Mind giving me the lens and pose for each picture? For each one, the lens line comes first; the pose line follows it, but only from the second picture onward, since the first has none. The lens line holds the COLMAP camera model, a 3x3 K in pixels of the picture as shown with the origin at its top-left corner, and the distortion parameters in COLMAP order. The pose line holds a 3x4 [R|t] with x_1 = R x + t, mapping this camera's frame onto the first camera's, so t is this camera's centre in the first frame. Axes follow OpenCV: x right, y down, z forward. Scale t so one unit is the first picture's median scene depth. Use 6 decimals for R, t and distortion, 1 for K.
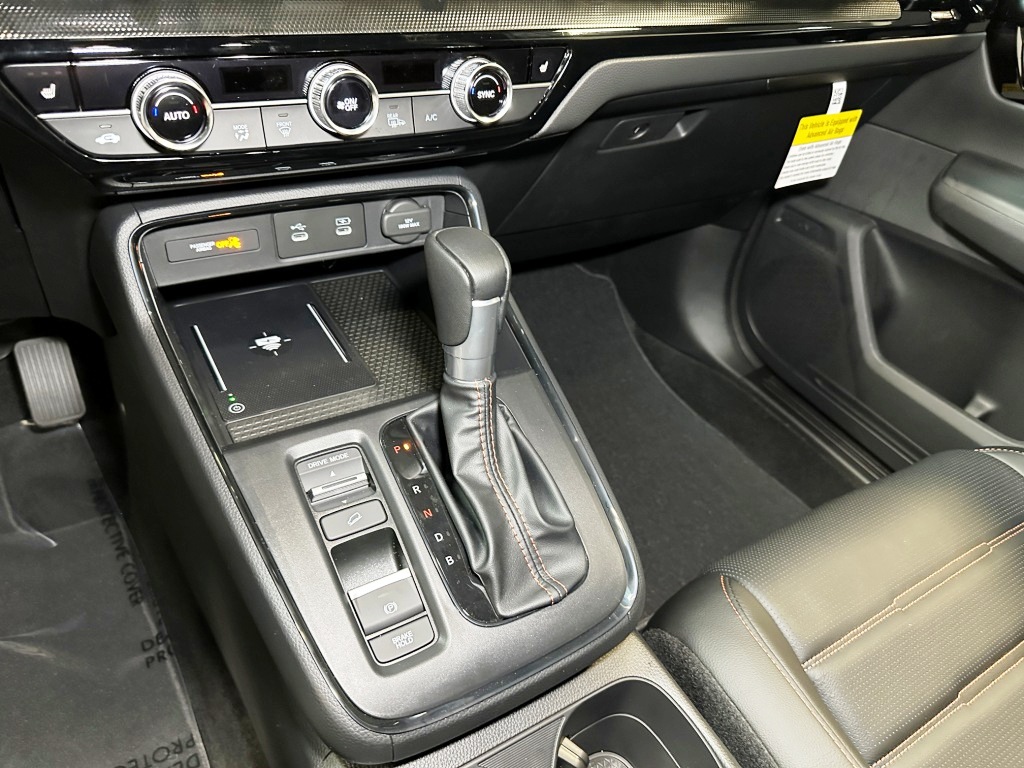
lens RADIAL K [[724.3, 0, 512.0], [0, 724.3, 384.0], [0, 0, 1]] dist [-0.056472, 0.001200]
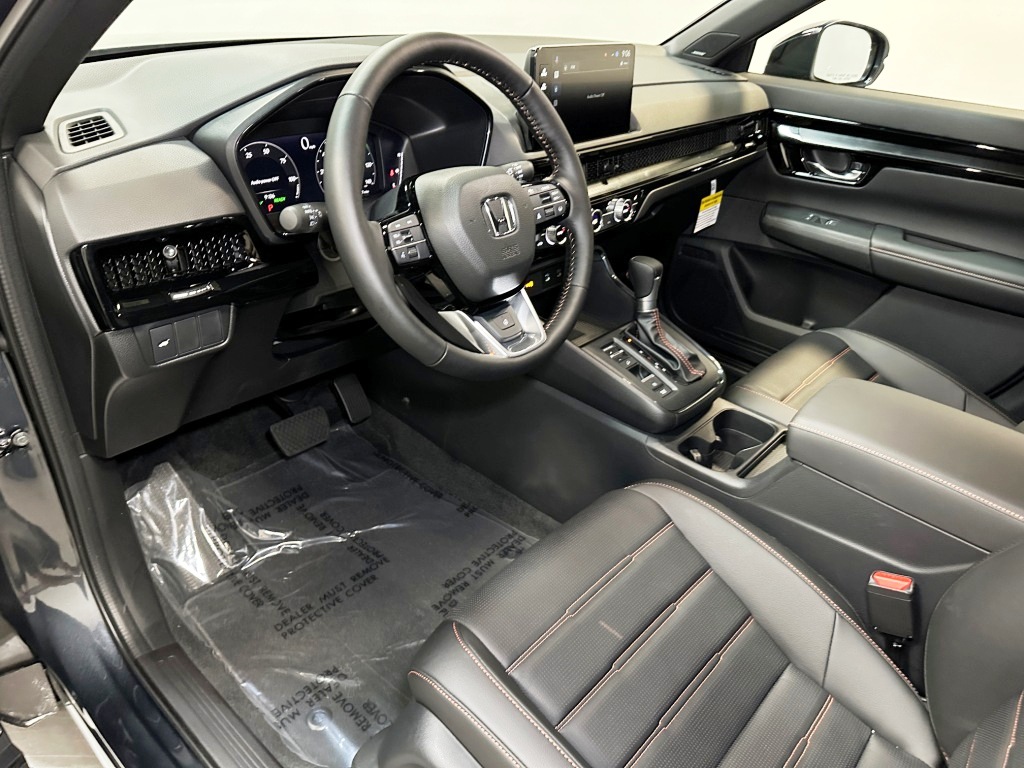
lens RADIAL K [[724.3, 0, 512.0], [0, 724.3, 384.0], [0, 0, 1]] dist [-0.056472, 0.001200]
pose [[0.955682, -0.196682, 0.219064, -0.643734], [0.220921, 0.970938, -0.092049, 0.214986], [-0.194593, 0.136365, 0.971359, -0.817454]]
